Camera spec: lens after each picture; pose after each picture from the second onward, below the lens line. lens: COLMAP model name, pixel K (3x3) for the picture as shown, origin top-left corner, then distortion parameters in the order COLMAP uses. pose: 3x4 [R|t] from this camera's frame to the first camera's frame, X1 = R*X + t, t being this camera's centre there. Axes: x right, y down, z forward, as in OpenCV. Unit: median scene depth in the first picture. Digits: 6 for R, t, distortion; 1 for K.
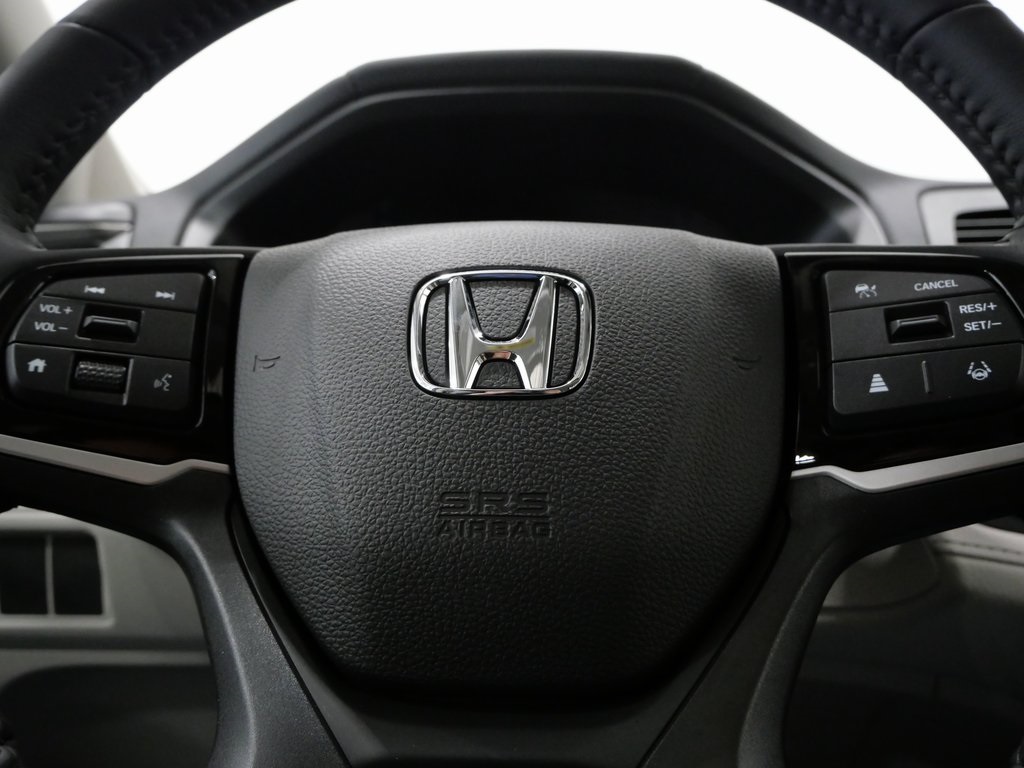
lens RADIAL K [[857.8, 0, 519.9], [0, 857.8, 377.1], [0, 0, 1]] dist [-0.032760, -0.001491]
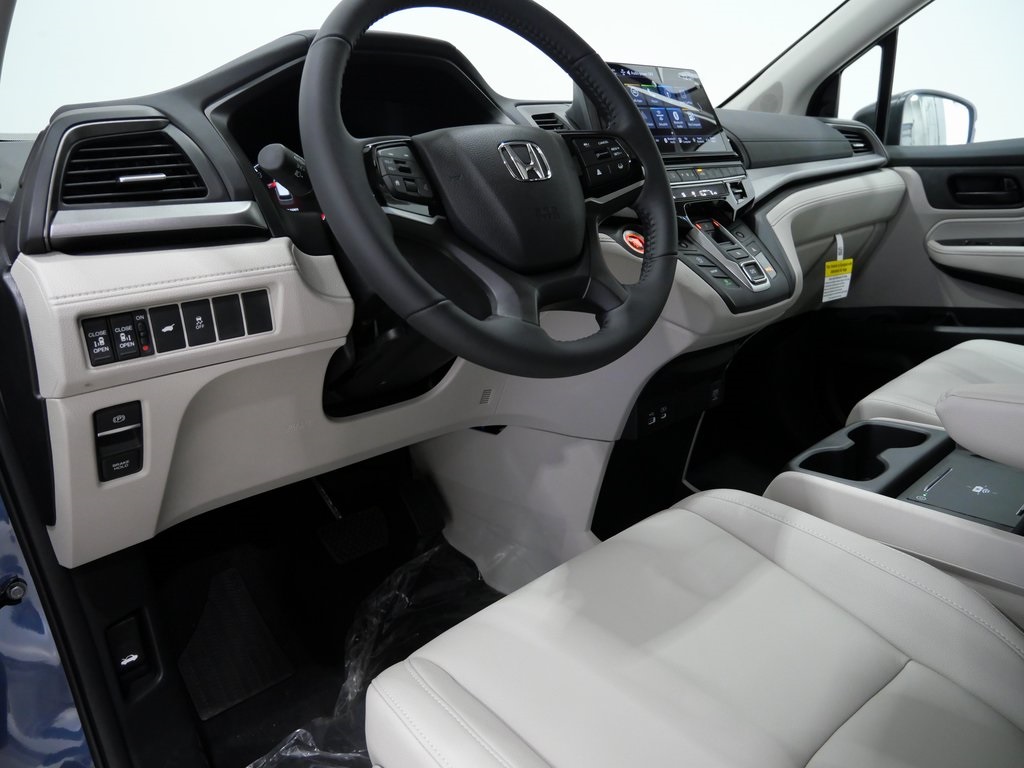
lens RADIAL K [[721.3, 0, 512.2], [0, 721.3, 383.7], [0, 0, 1]] dist [-0.041245, 0.009042]
pose [[0.718168, -0.246524, 0.650738, -1.928972], [0.114008, 0.964192, 0.239451, 0.096343], [-0.686467, -0.097776, 0.720557, -0.949915]]
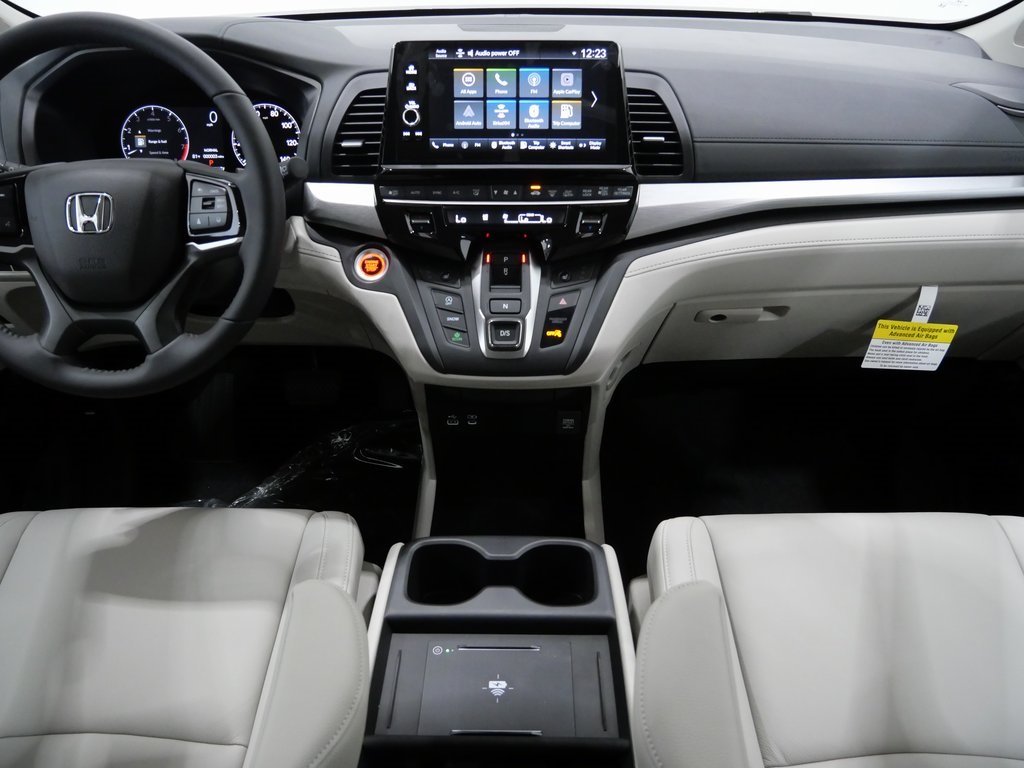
lens RADIAL K [[721.3, 0, 504.9], [0, 721.3, 381.2], [0, 0, 1]] dist [-0.041245, 0.009042]
pose [[0.999599, -0.025356, 0.012598, 1.638973], [0.015344, 0.859080, 0.511611, -0.930441], [-0.023795, -0.511213, 0.859125, -1.967196]]
